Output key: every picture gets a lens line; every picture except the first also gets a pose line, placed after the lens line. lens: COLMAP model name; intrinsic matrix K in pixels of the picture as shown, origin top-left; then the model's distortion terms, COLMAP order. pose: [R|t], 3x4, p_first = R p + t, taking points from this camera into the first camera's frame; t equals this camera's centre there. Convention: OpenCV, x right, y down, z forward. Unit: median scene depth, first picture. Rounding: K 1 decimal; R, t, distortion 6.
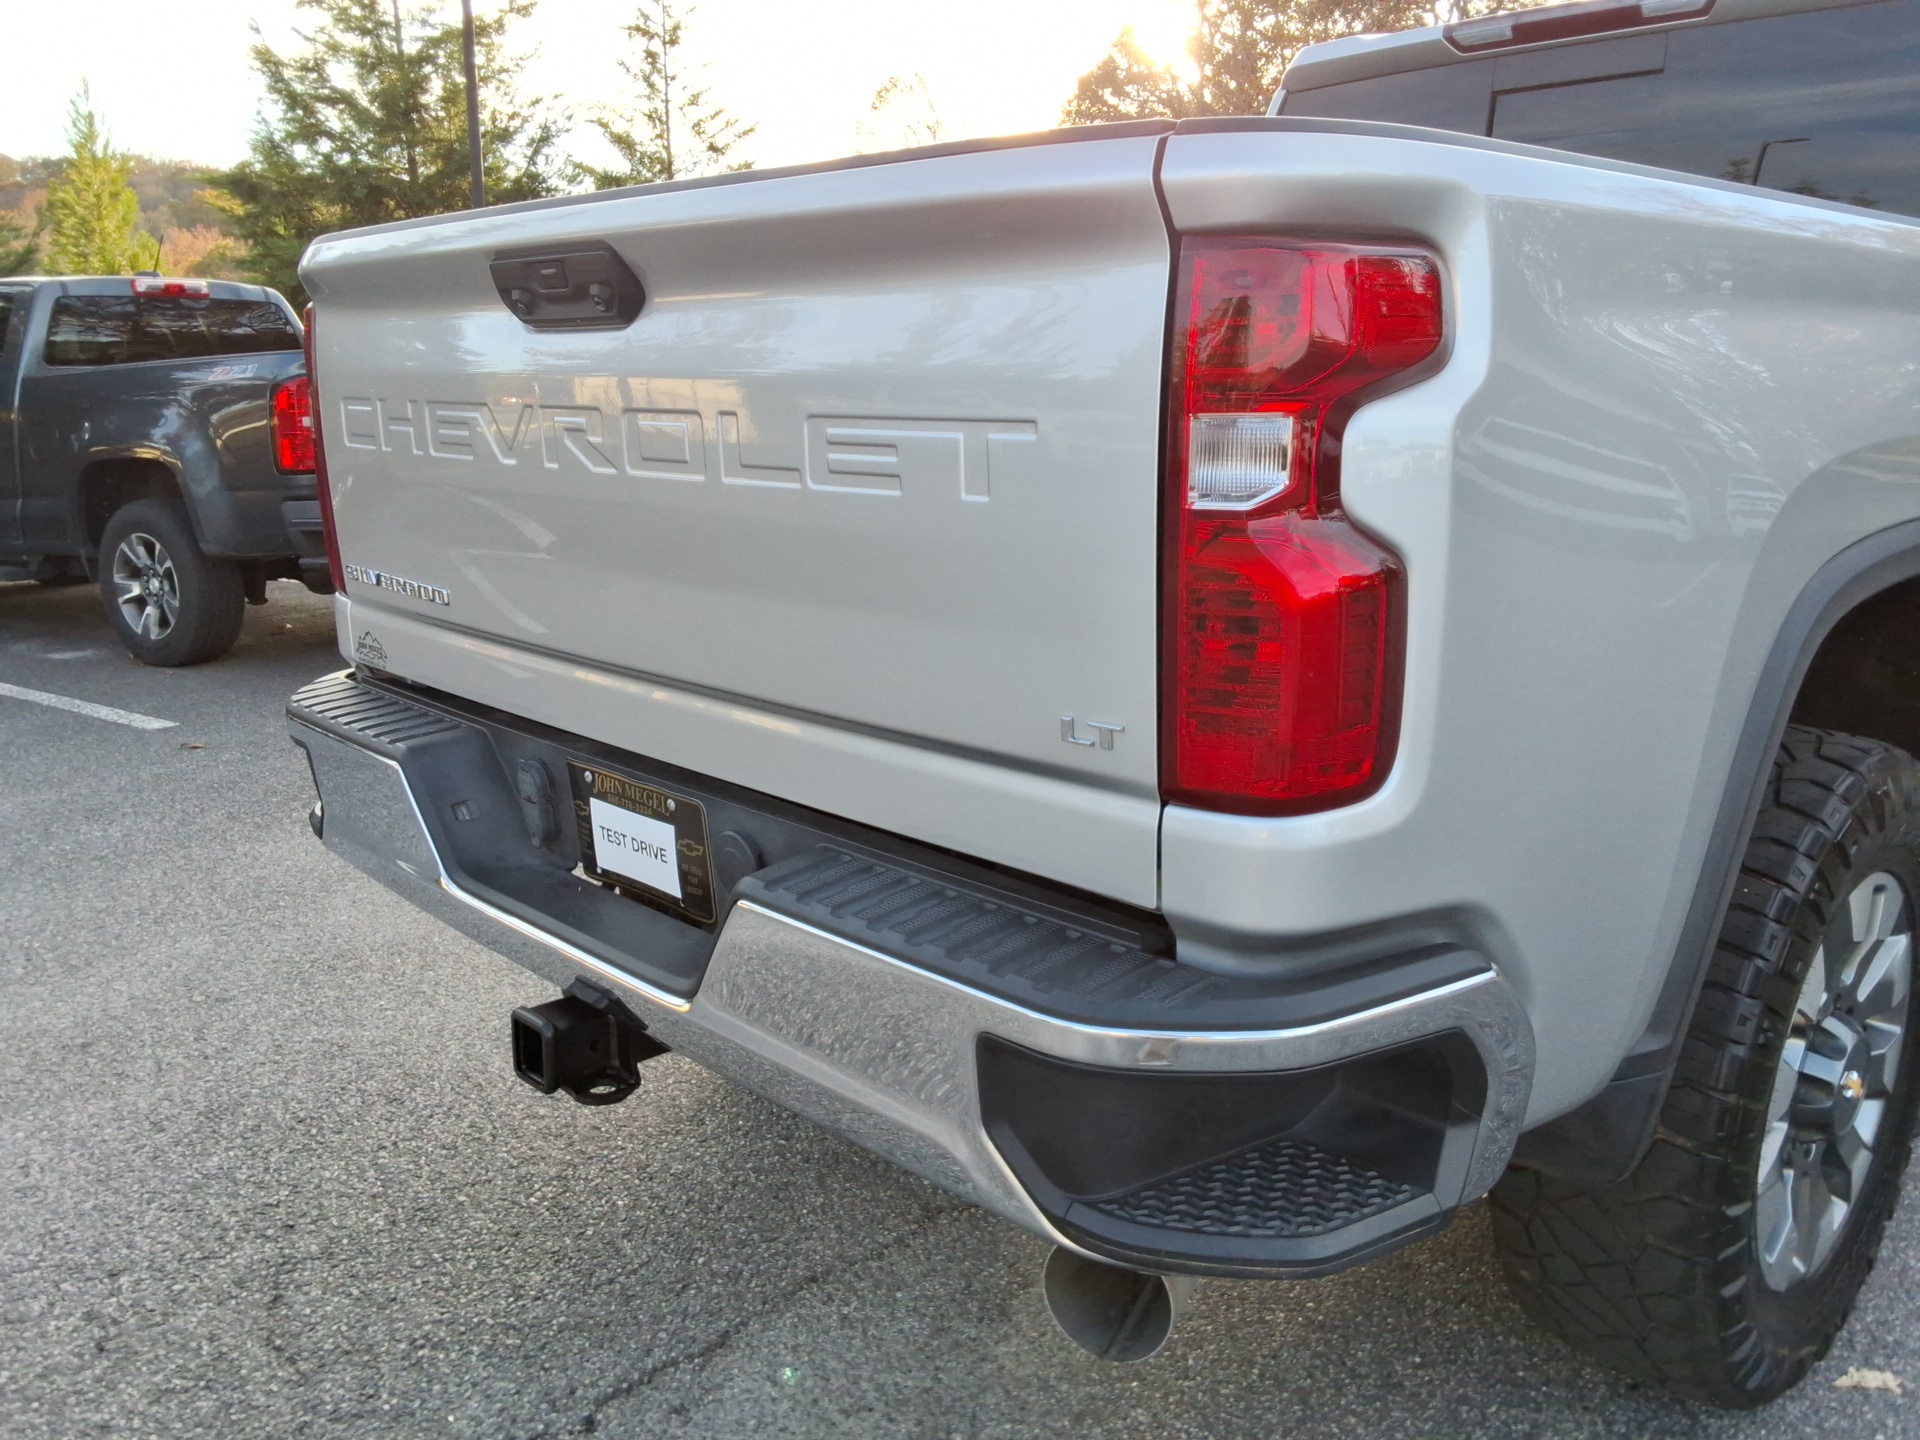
lens RADIAL K [[1540.3, 0, 976.8], [0, 1540.3, 705.2], [0, 0, 1]] dist [0.128493, -0.204400]
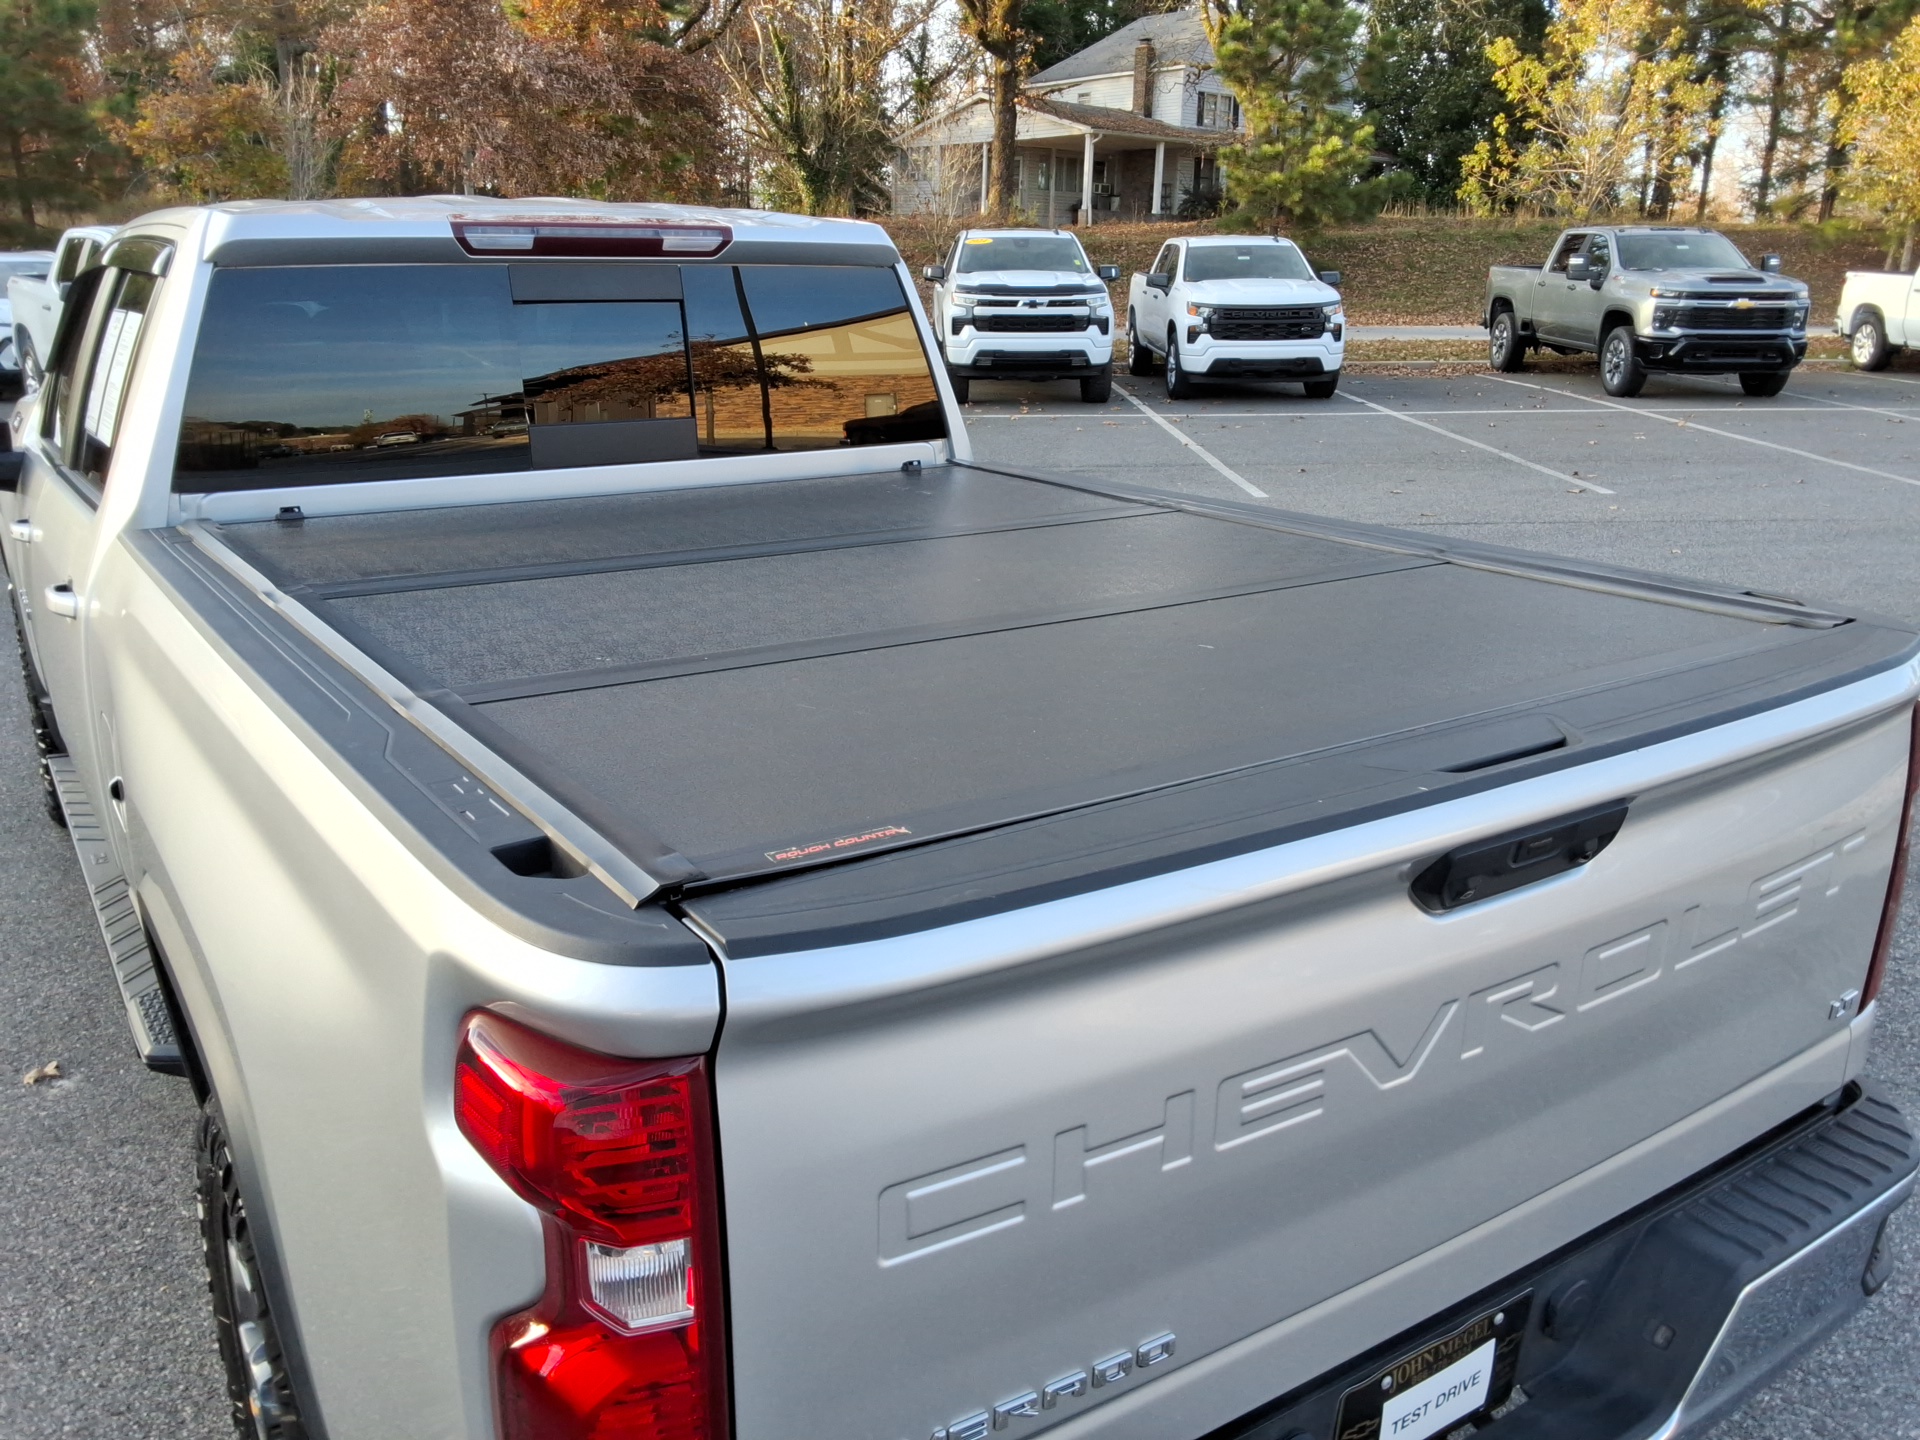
lens RADIAL K [[1534.0, 0, 971.1], [0, 1534.0, 711.4], [0, 0, 1]] dist [0.126594, -0.187895]
pose [[0.181935, -0.269120, 0.945766, -0.853831], [0.212671, 0.949823, 0.229364, -0.463486], [-0.960037, 0.159408, 0.230040, 0.830021]]
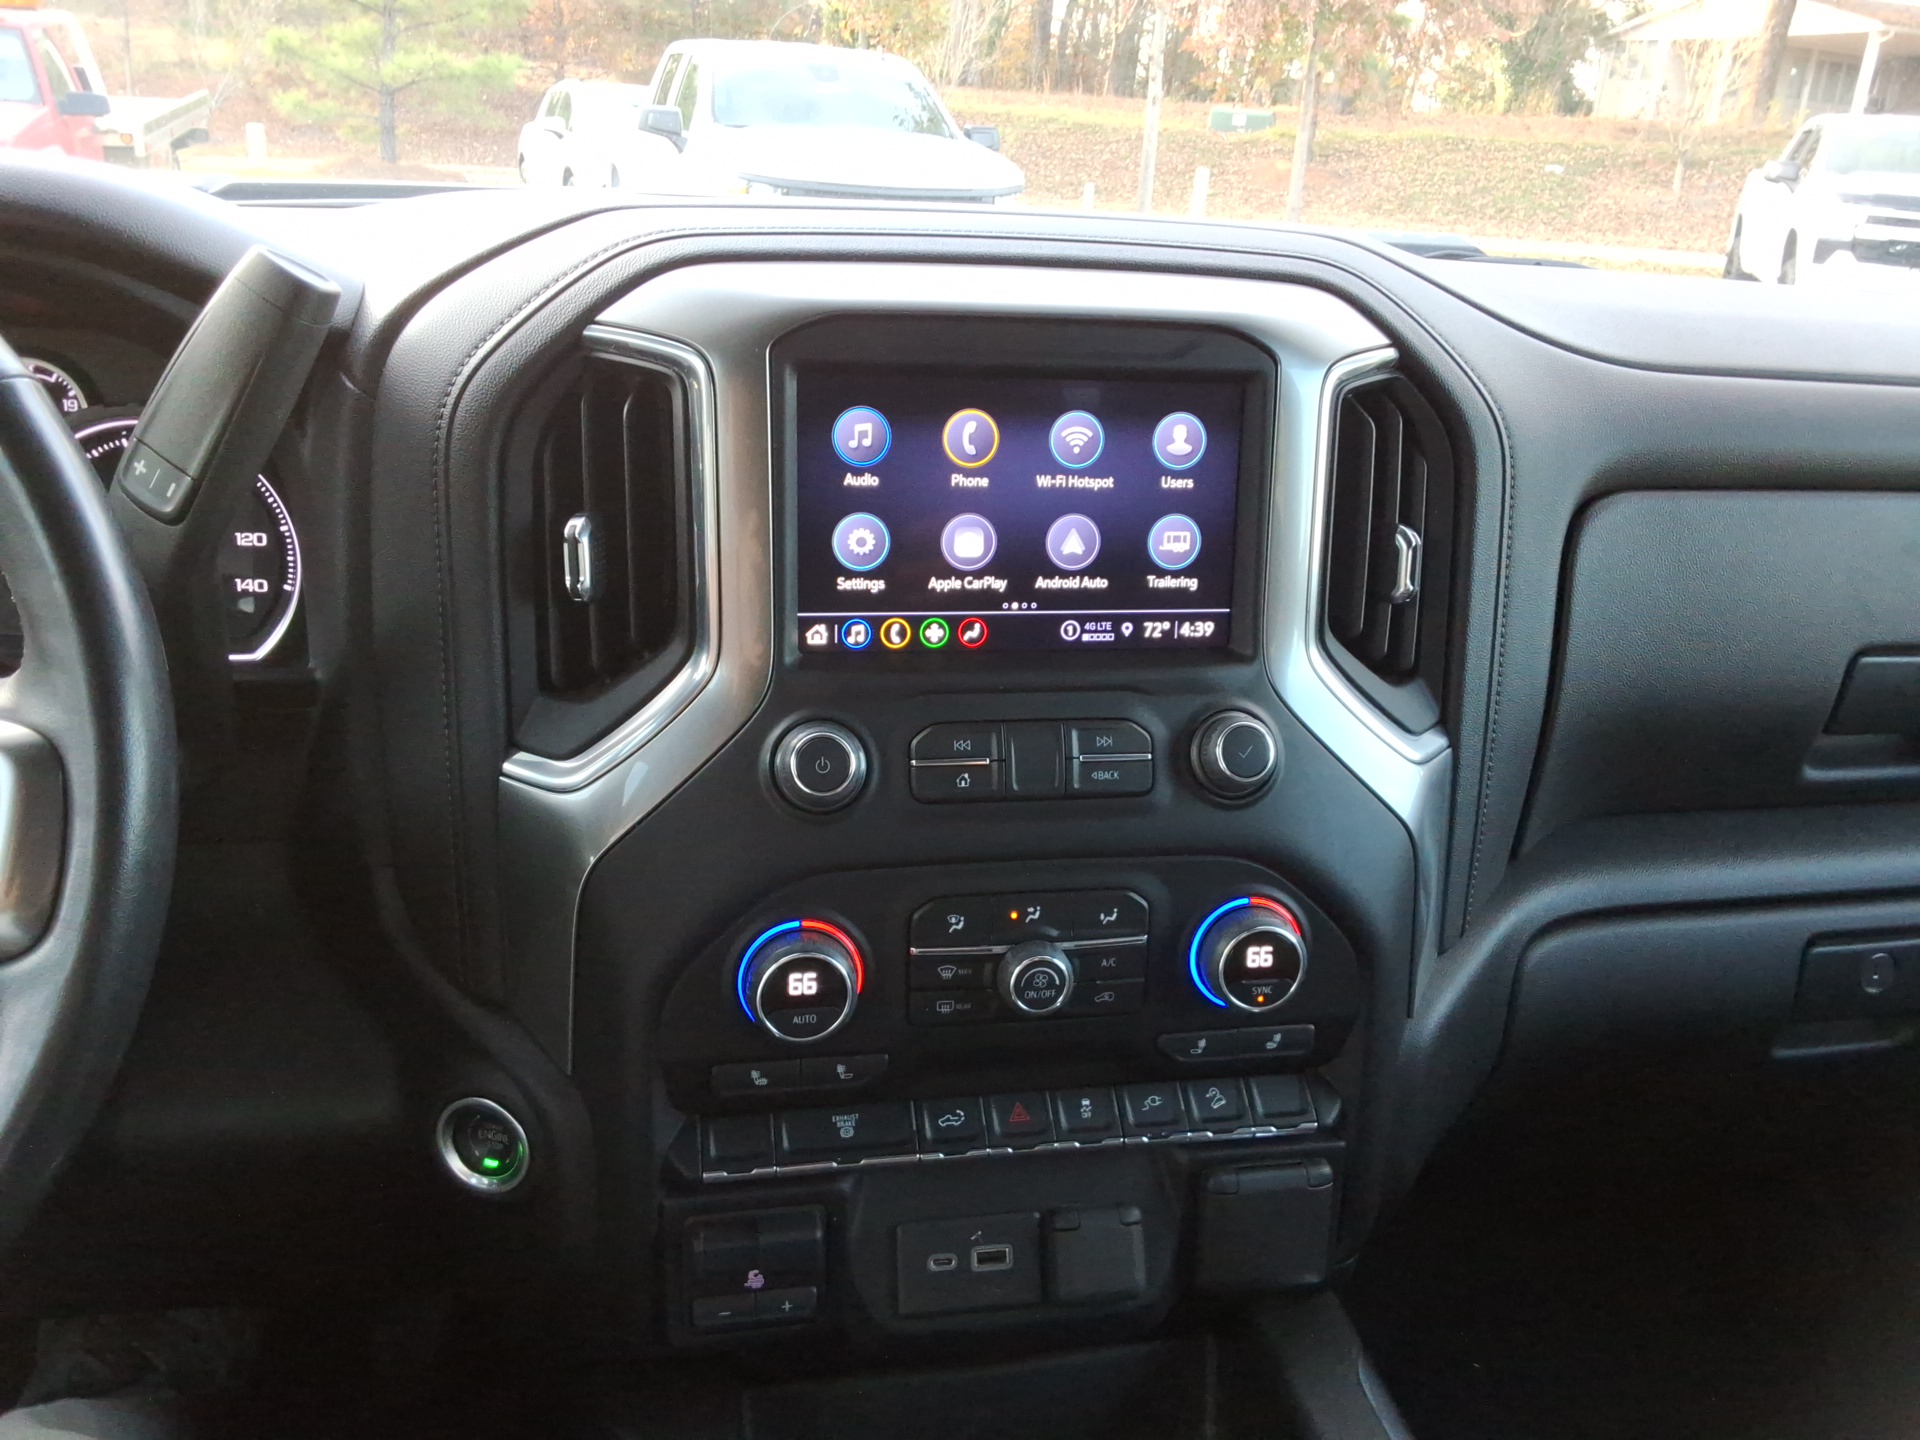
lens RADIAL K [[1540.3, 0, 976.8], [0, 1540.3, 705.2], [0, 0, 1]] dist [0.128493, -0.204400]
pose [[0.528414, -0.249991, 0.811346, 0.922593], [0.120756, 0.968079, 0.219637, -0.567694], [-0.840355, -0.018085, 0.541735, 1.912426]]
